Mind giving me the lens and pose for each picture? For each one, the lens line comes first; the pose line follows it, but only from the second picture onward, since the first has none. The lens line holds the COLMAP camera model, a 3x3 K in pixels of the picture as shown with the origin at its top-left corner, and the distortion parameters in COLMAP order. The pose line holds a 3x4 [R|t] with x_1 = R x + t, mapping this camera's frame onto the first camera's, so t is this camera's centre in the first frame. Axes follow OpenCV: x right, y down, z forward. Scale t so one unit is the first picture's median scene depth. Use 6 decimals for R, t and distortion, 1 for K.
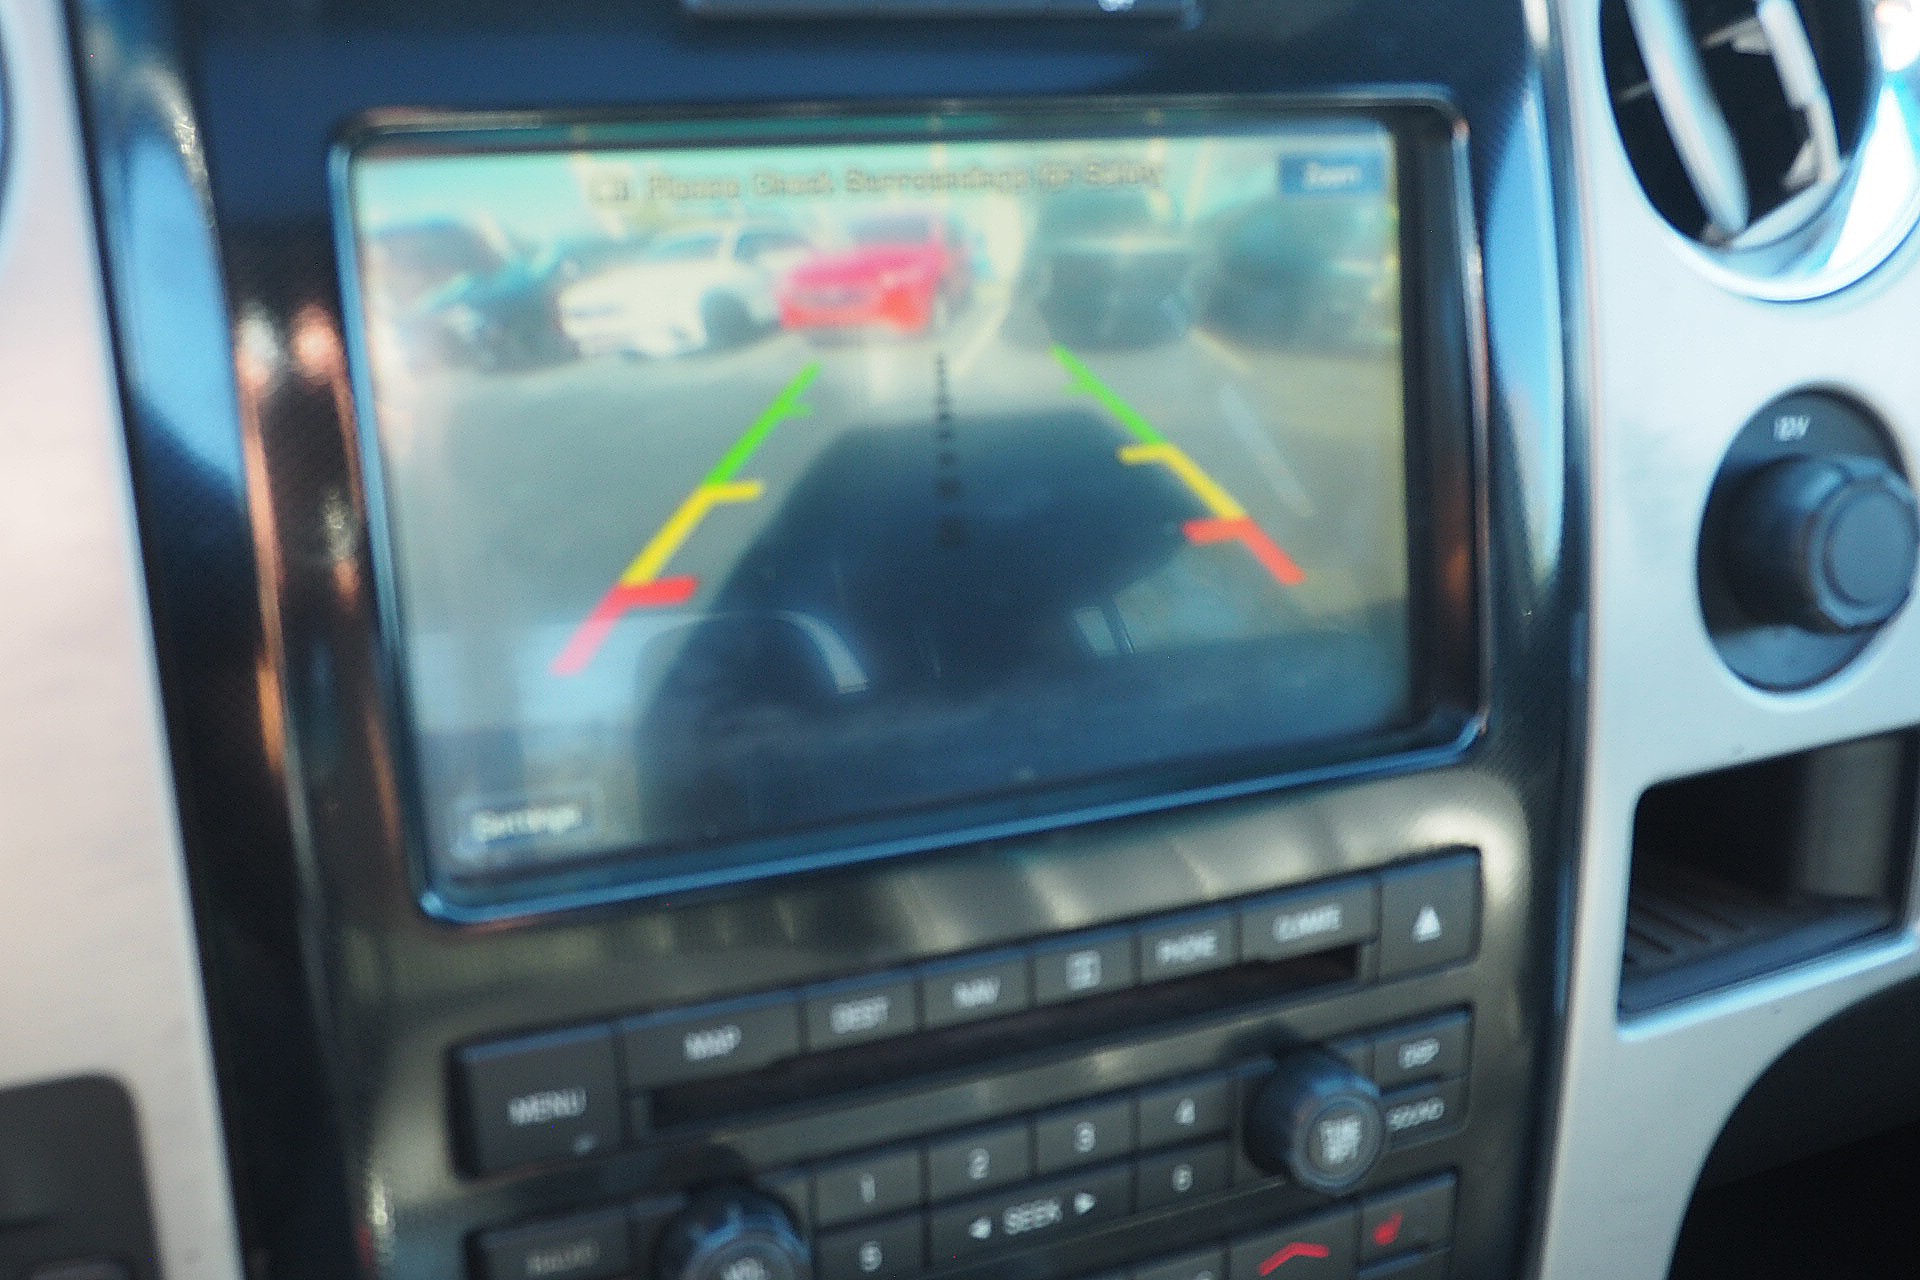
lens RADIAL K [[1923.9, 0, 974.0], [0, 1923.9, 655.9], [0, 0, 1]] dist [0.003808, 0.000000]
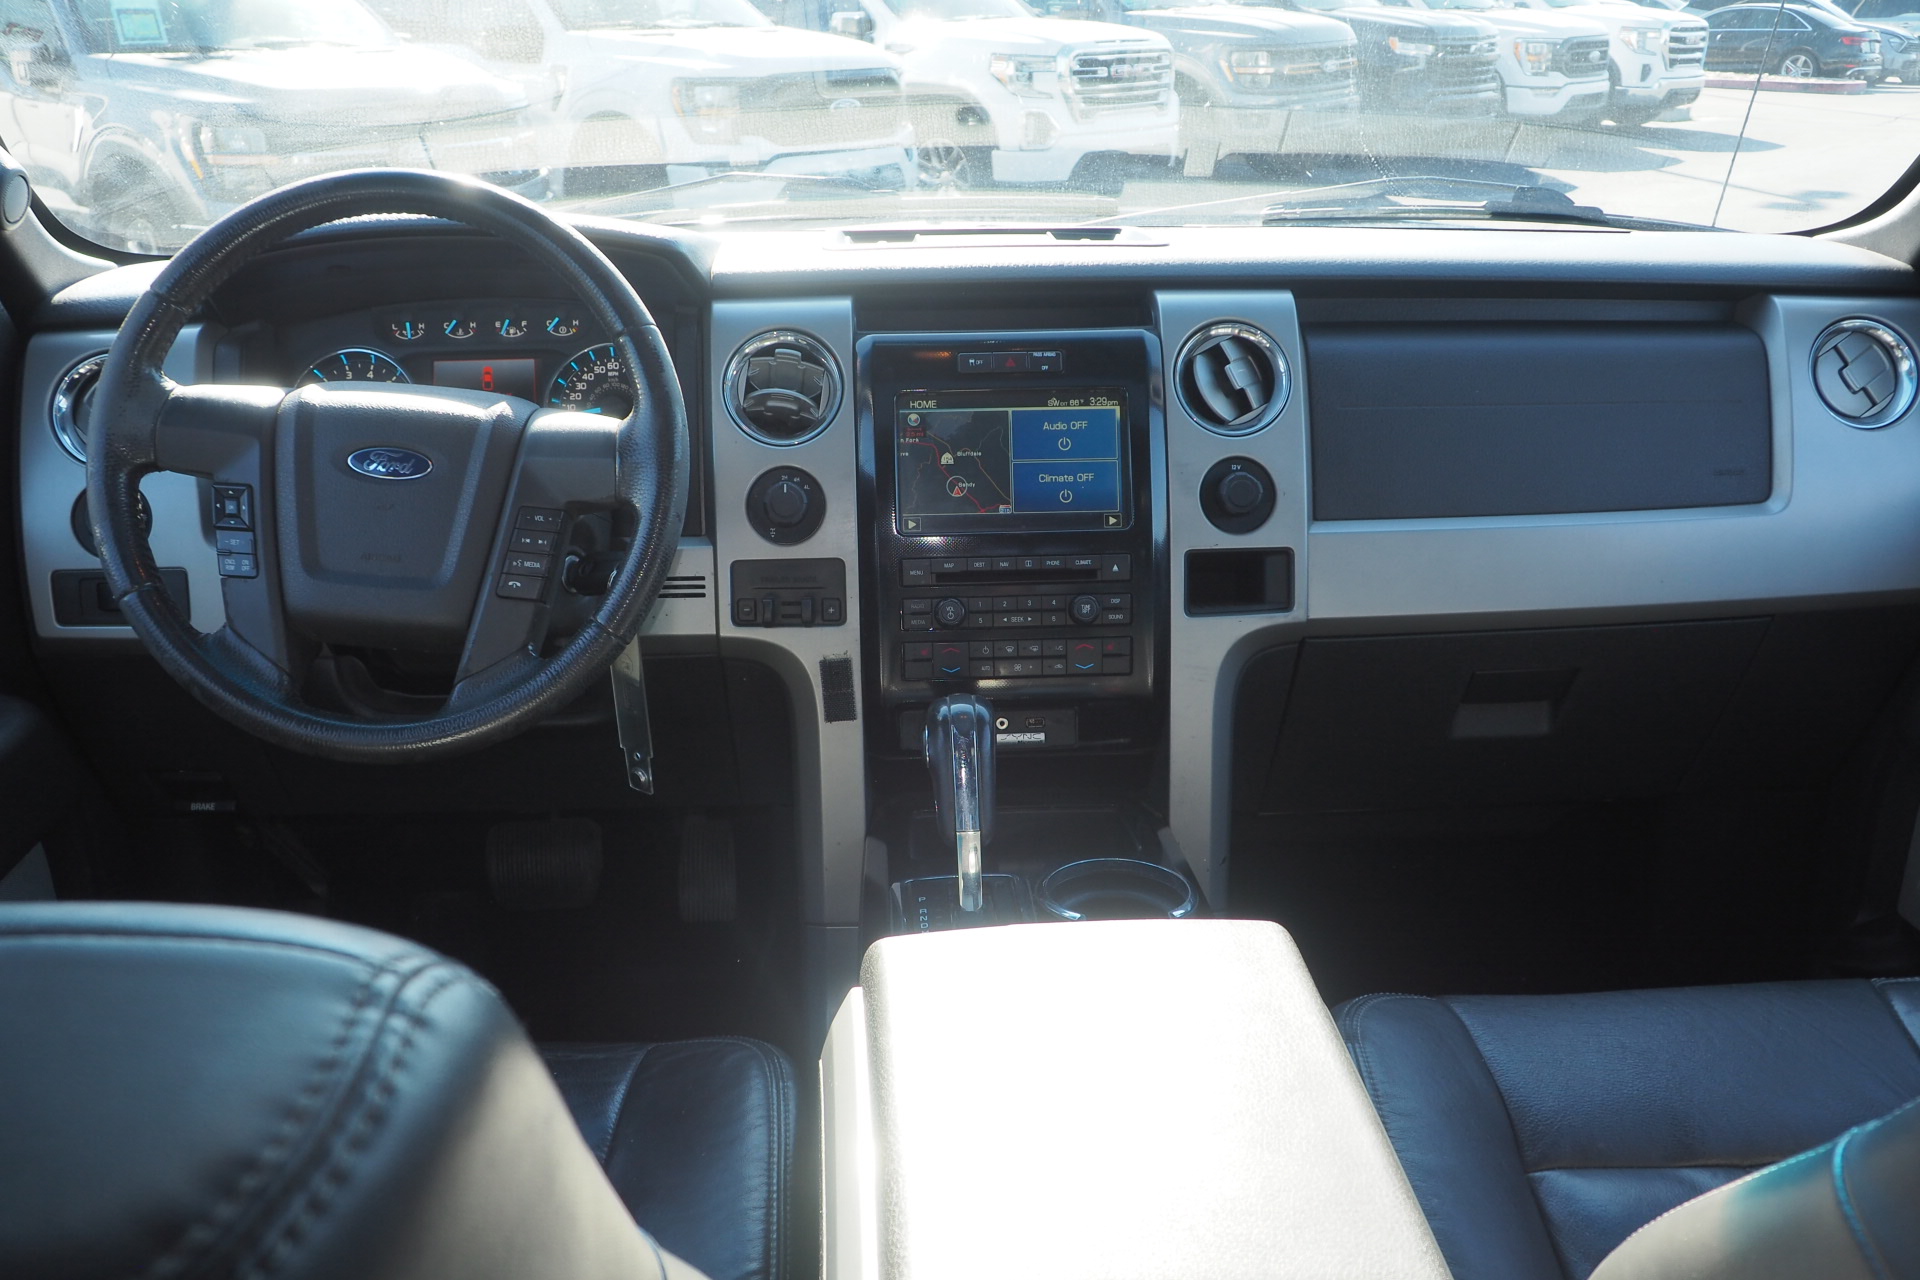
lens RADIAL K [[1670.3, 0, 966.4], [0, 1670.3, 641.0], [0, 0, 1]] dist [0.010531, -0.053858]
pose [[0.944481, 0.035690, -0.326622, 1.168535], [-0.091614, 0.983264, -0.157476, 0.935827], [0.315535, 0.178657, 0.931944, -2.642292]]
